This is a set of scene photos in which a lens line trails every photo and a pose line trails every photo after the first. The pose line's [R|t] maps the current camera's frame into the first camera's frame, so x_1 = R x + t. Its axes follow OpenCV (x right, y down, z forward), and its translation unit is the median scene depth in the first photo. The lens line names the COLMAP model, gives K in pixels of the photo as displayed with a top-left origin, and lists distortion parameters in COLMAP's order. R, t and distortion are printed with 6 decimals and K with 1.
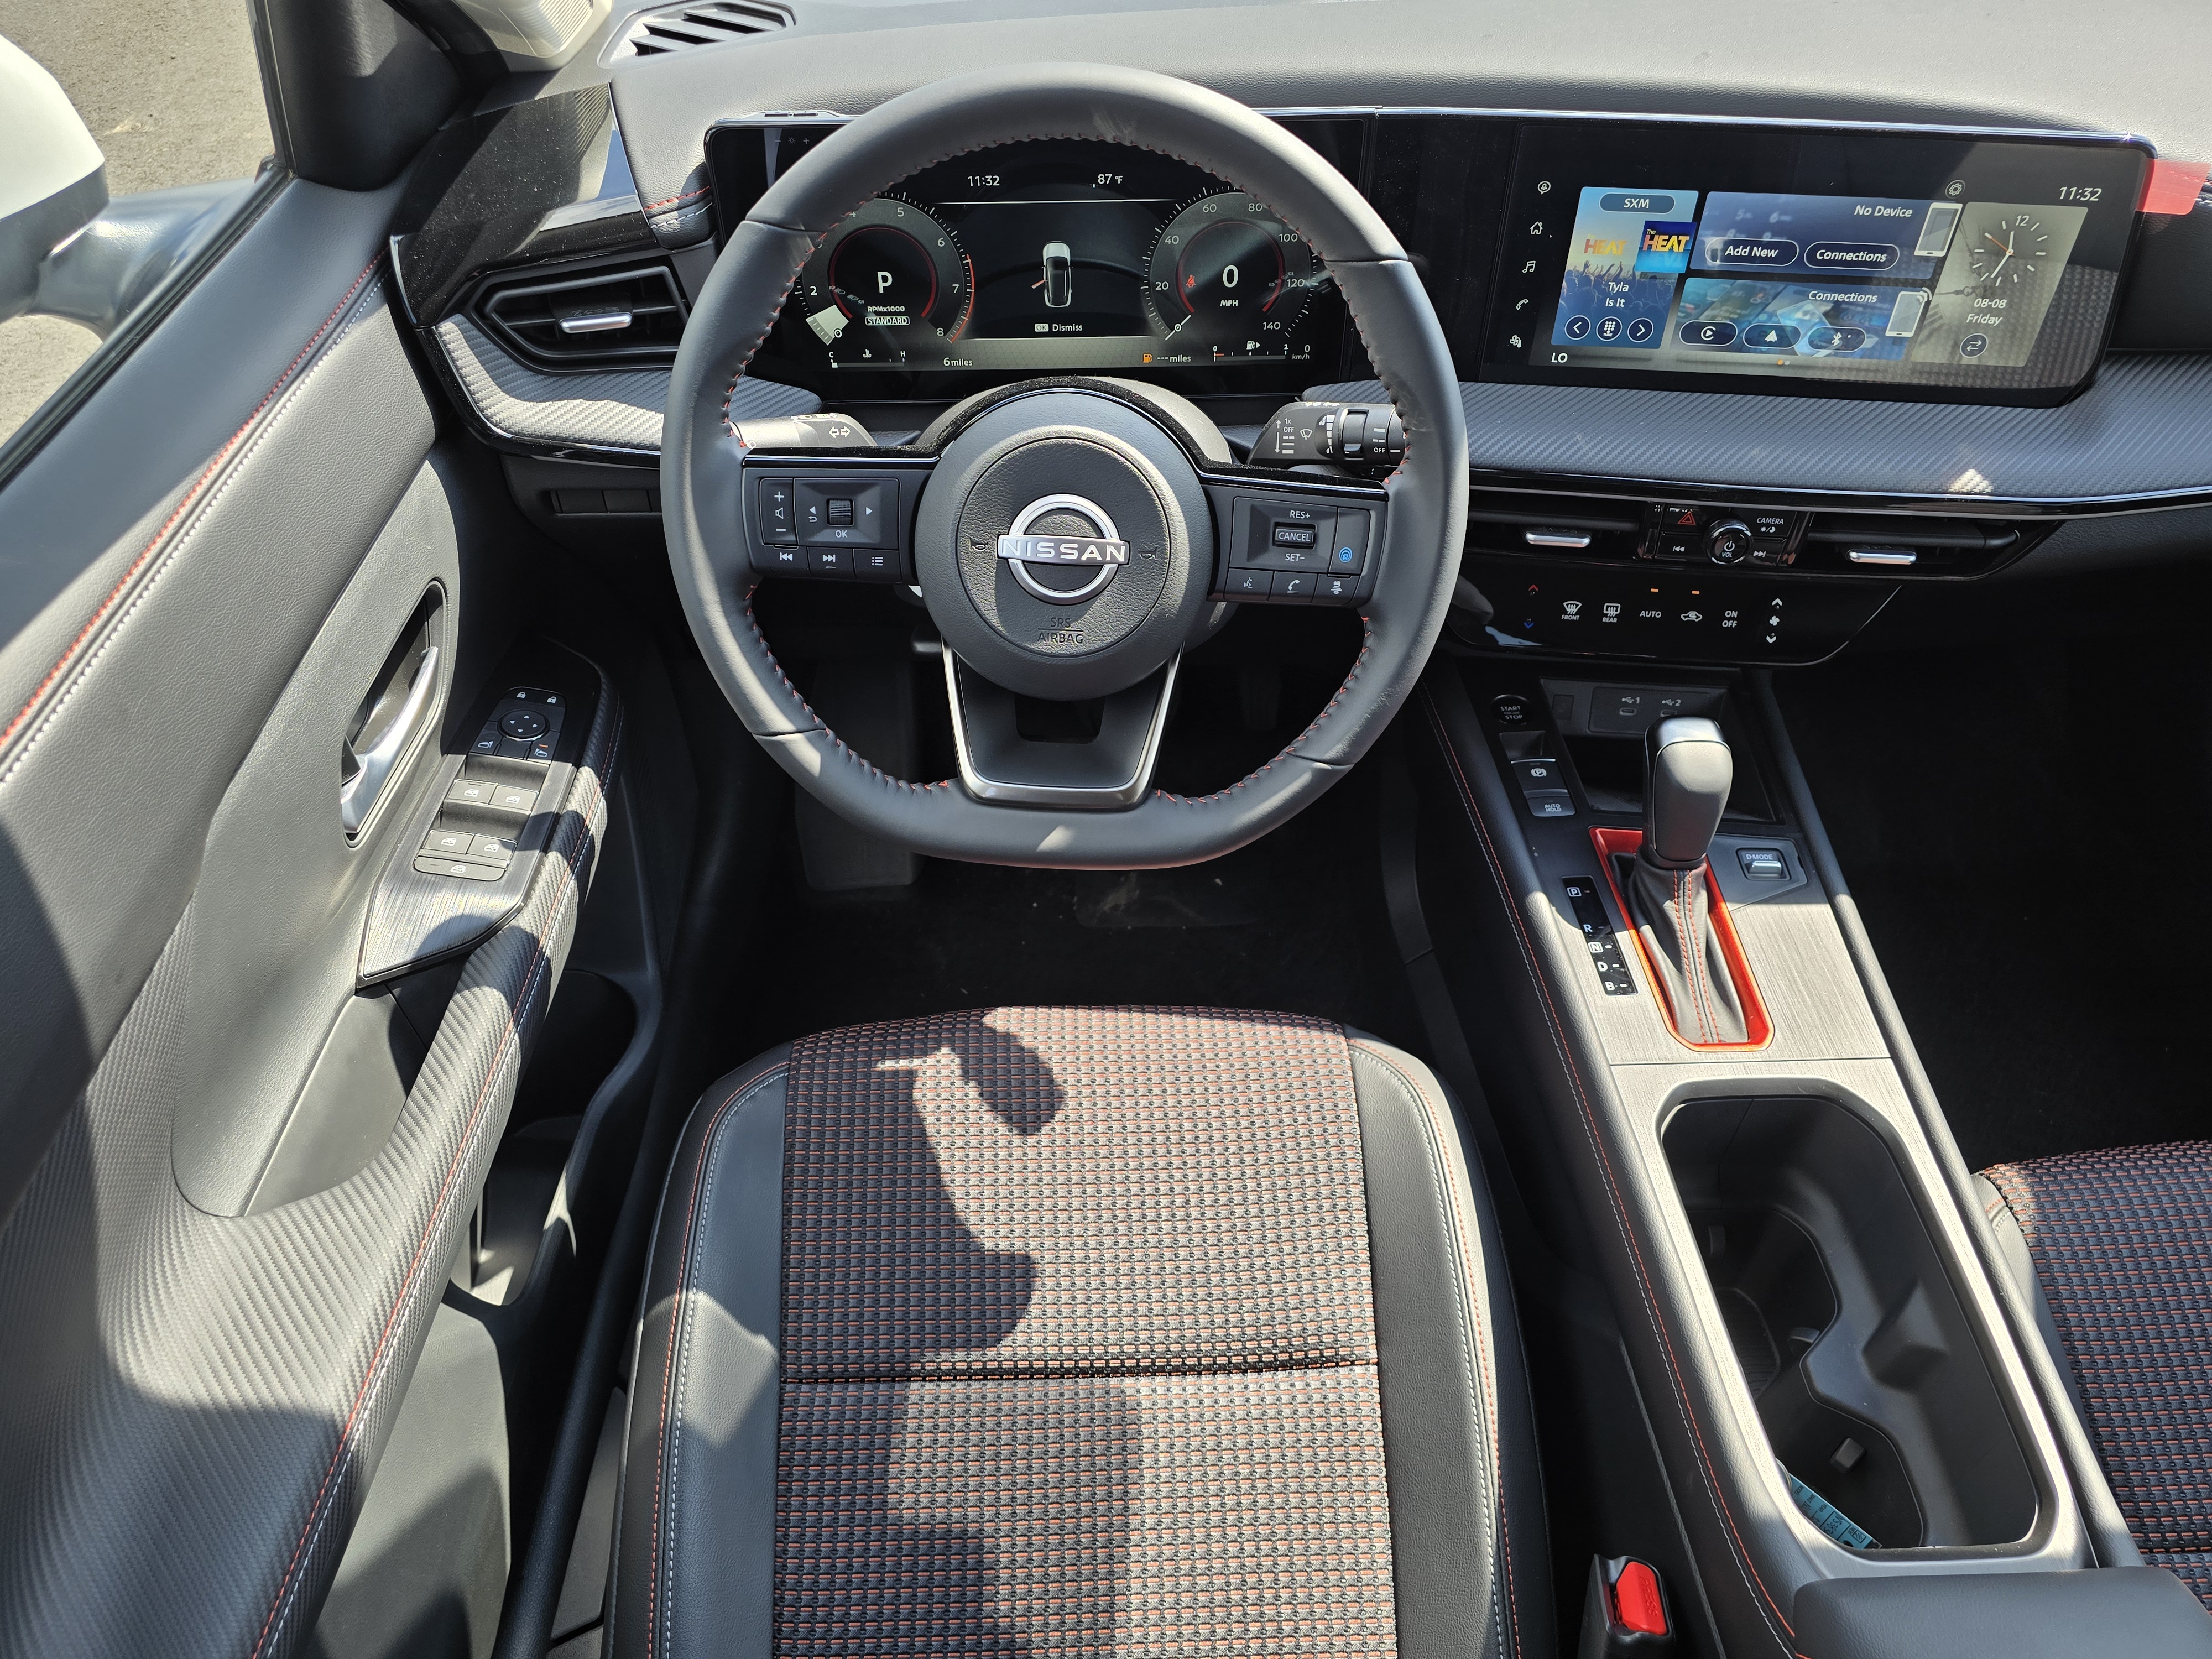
lens RADIAL K [[1497.7, 0, 1106.0], [0, 1497.7, 829.5], [0, 0, 1]] dist [0.057736, -0.058429]
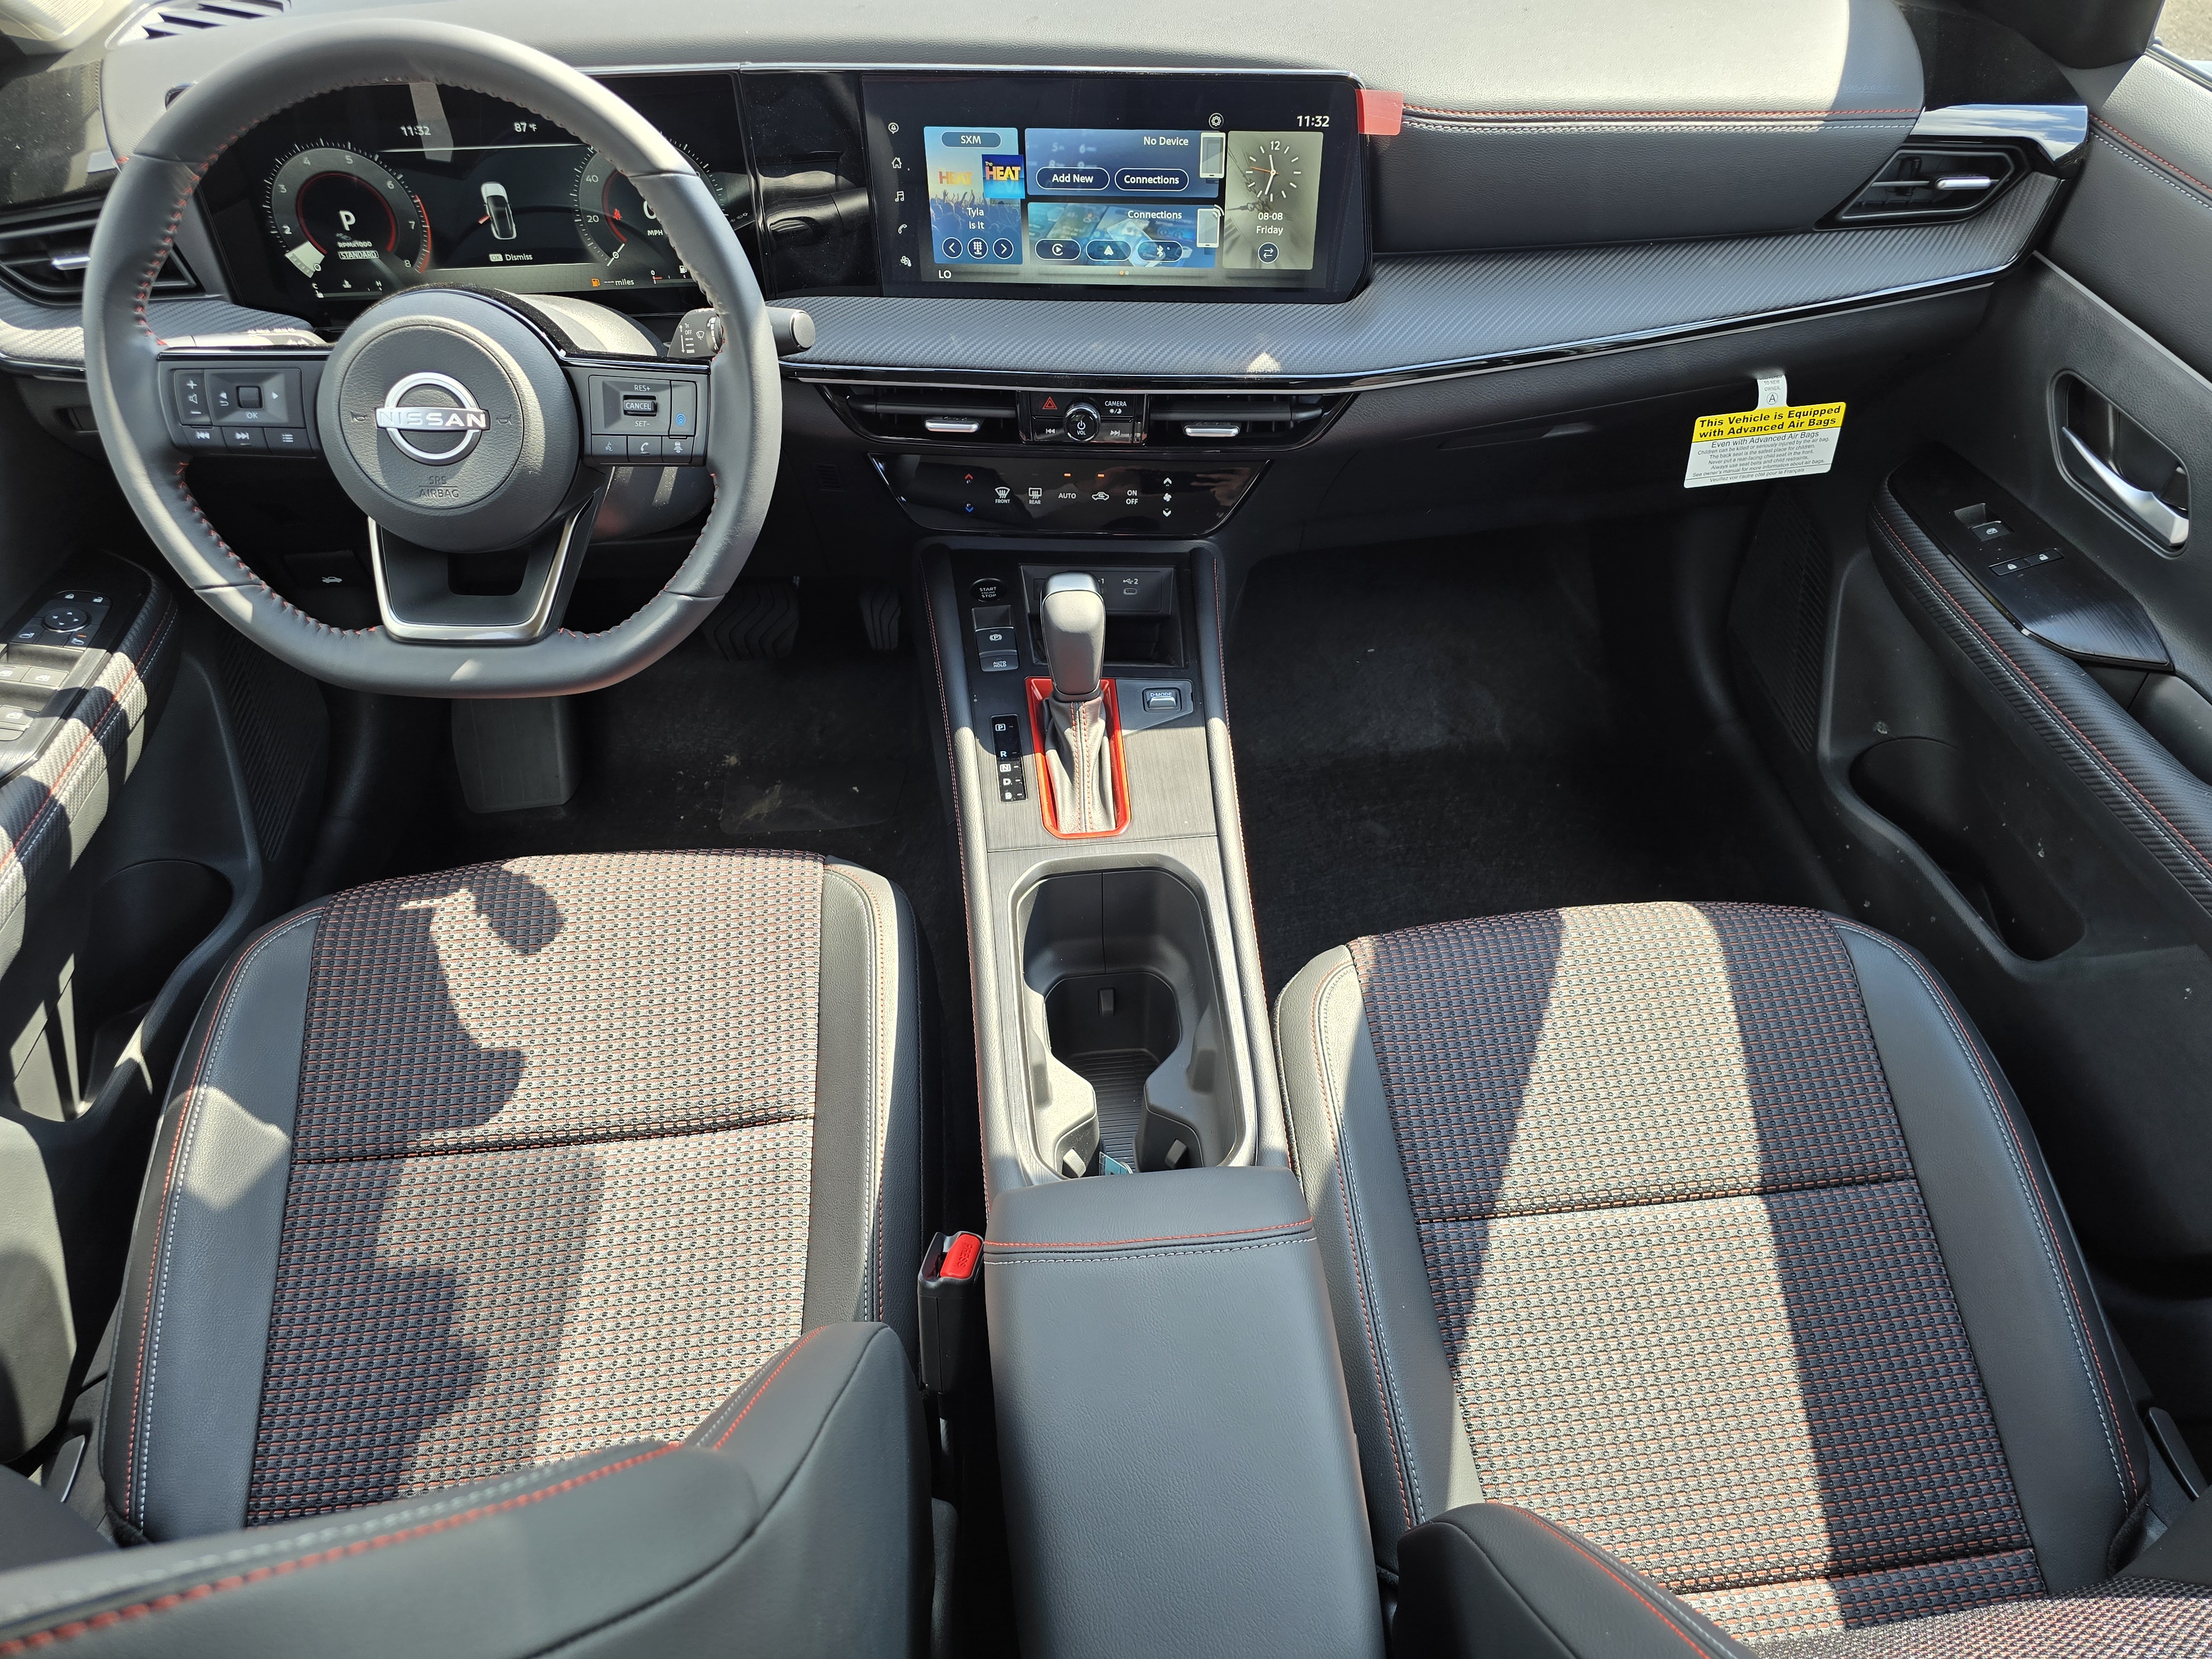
lens RADIAL K [[1497.7, 0, 1106.0], [0, 1497.7, 829.5], [0, 0, 1]] dist [0.057736, -0.058429]
pose [[0.997842, -0.047197, 0.045645, 0.364181], [0.047934, 0.998735, -0.015192, 0.154881], [-0.044871, 0.017348, 0.998842, -0.194329]]
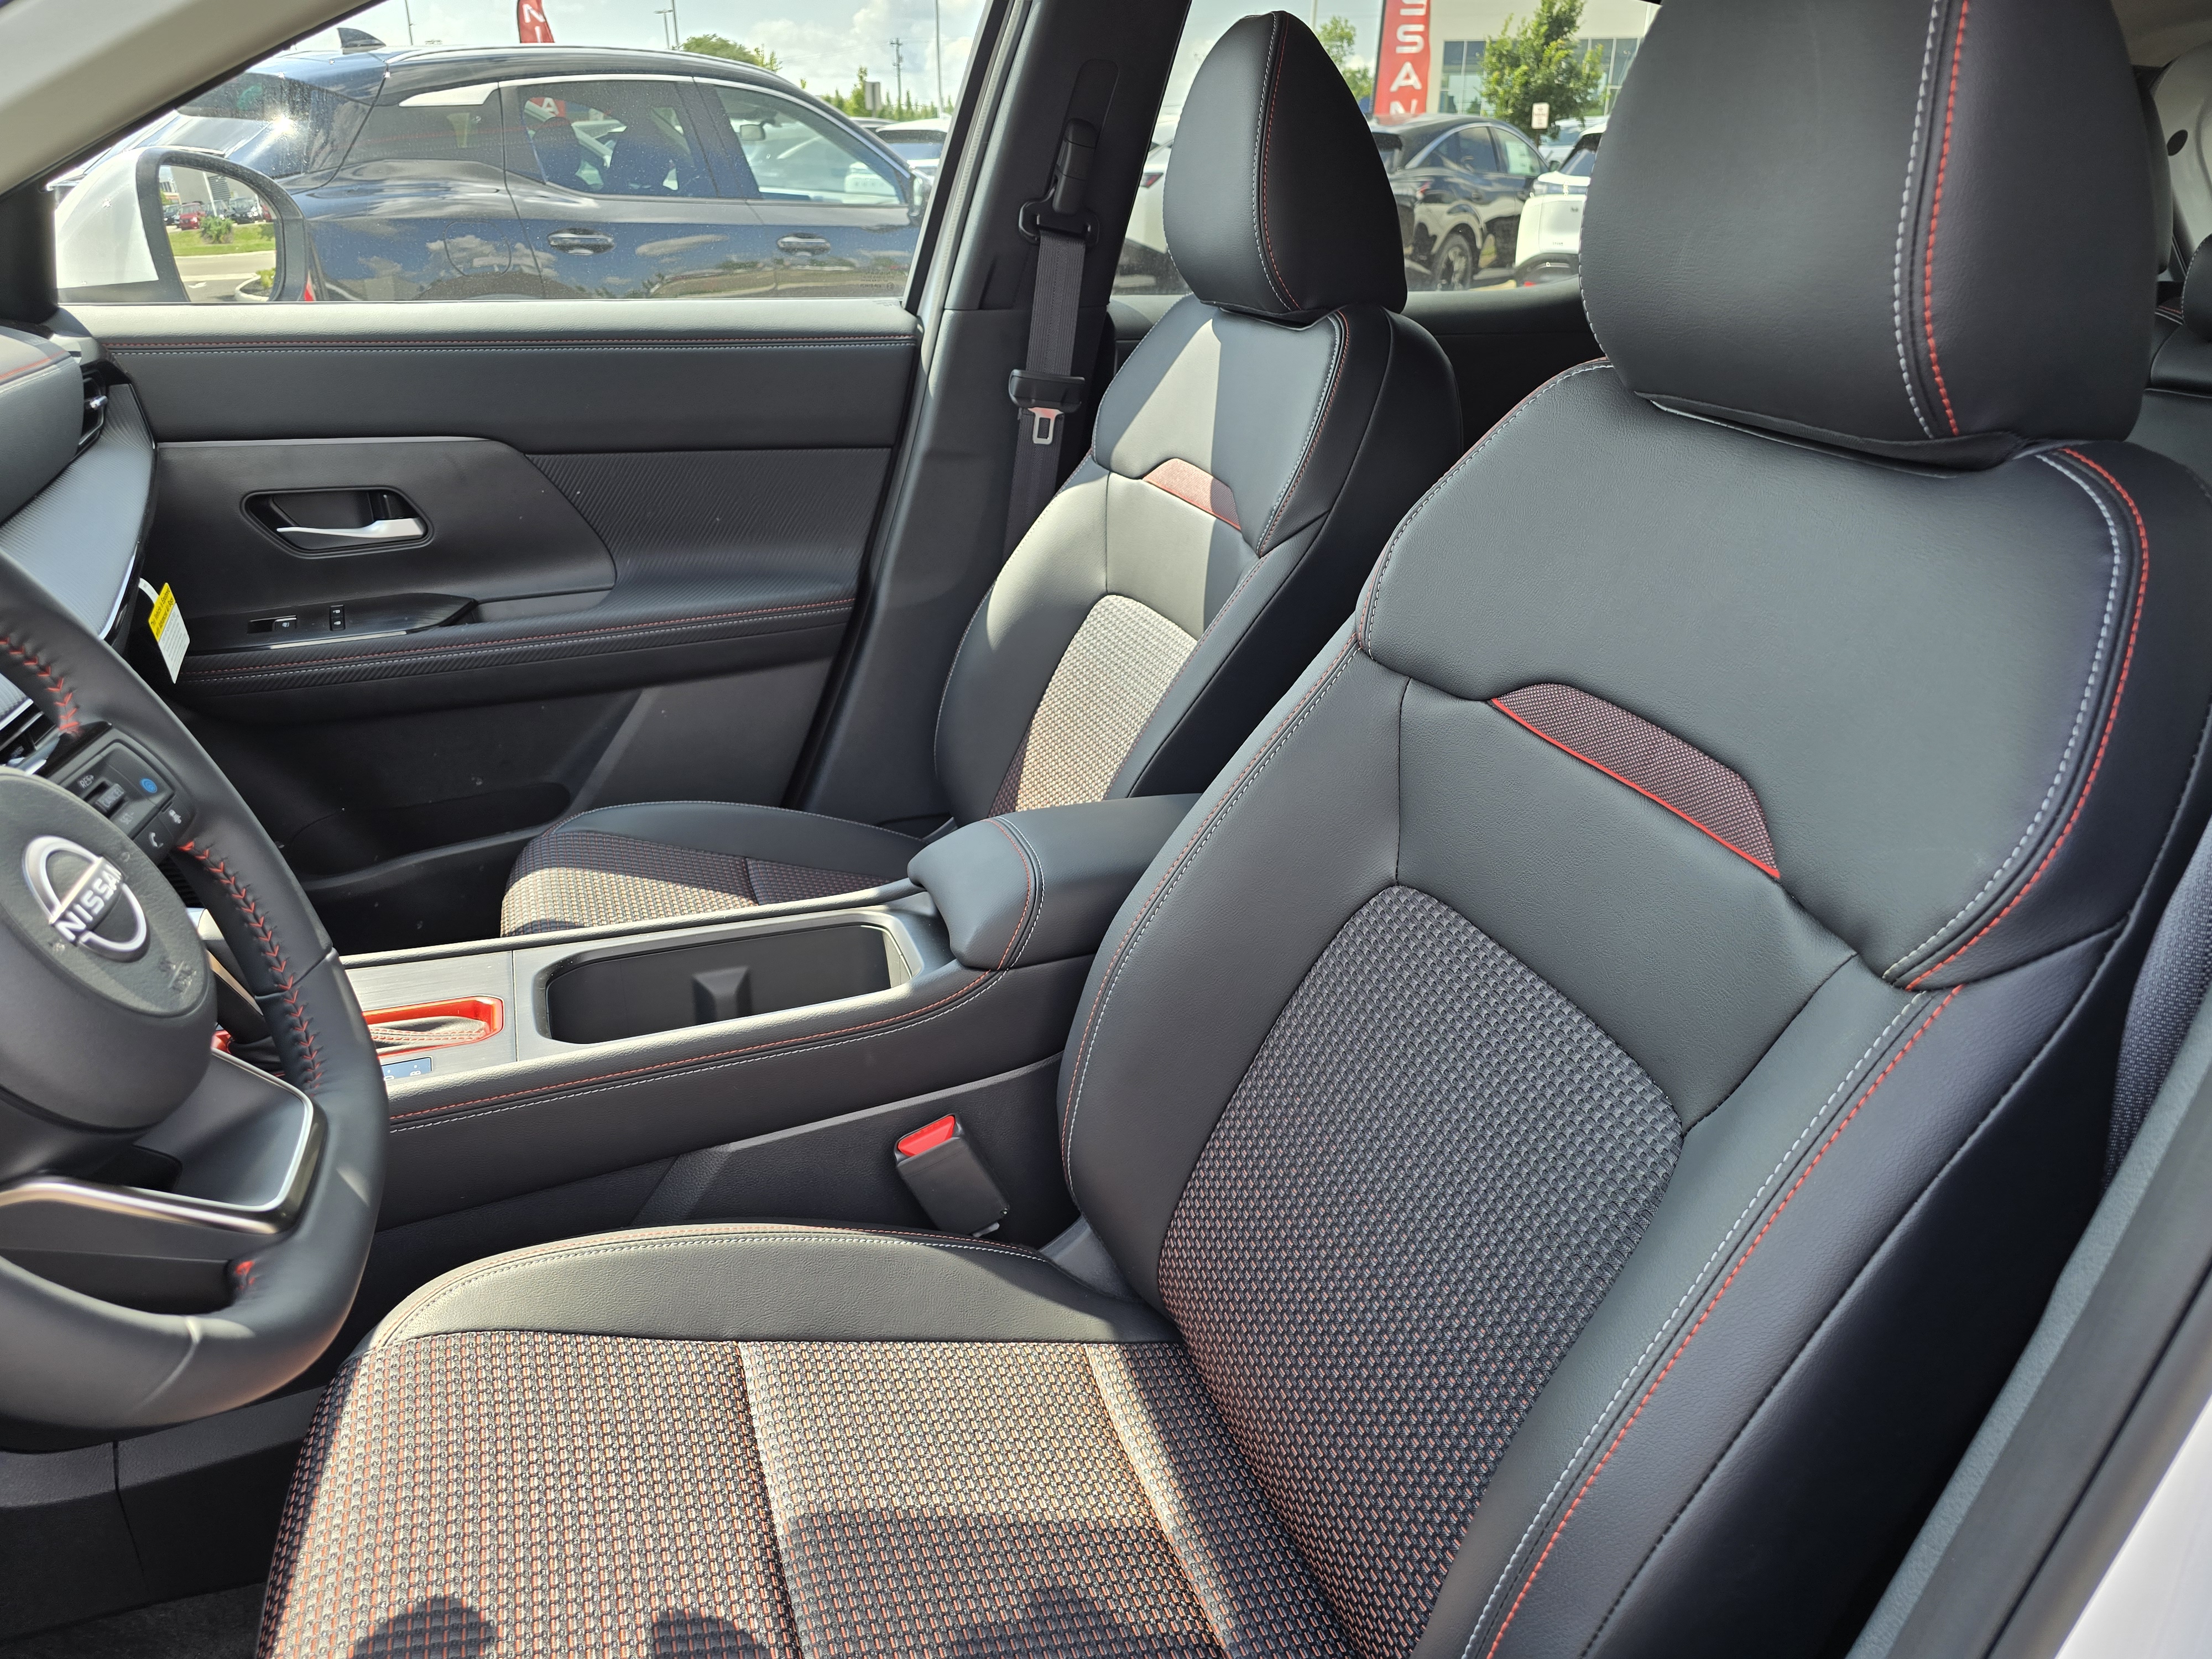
lens RADIAL K [[1521.6, 0, 1108.0], [0, 1521.6, 841.6], [0, 0, 1]] dist [0.026797, -0.004200]
pose [[-0.313809, -0.402223, 0.860082, -0.679226], [0.659907, 0.558901, 0.502147, -0.207080], [-0.682676, 0.725152, 0.090042, 0.470511]]
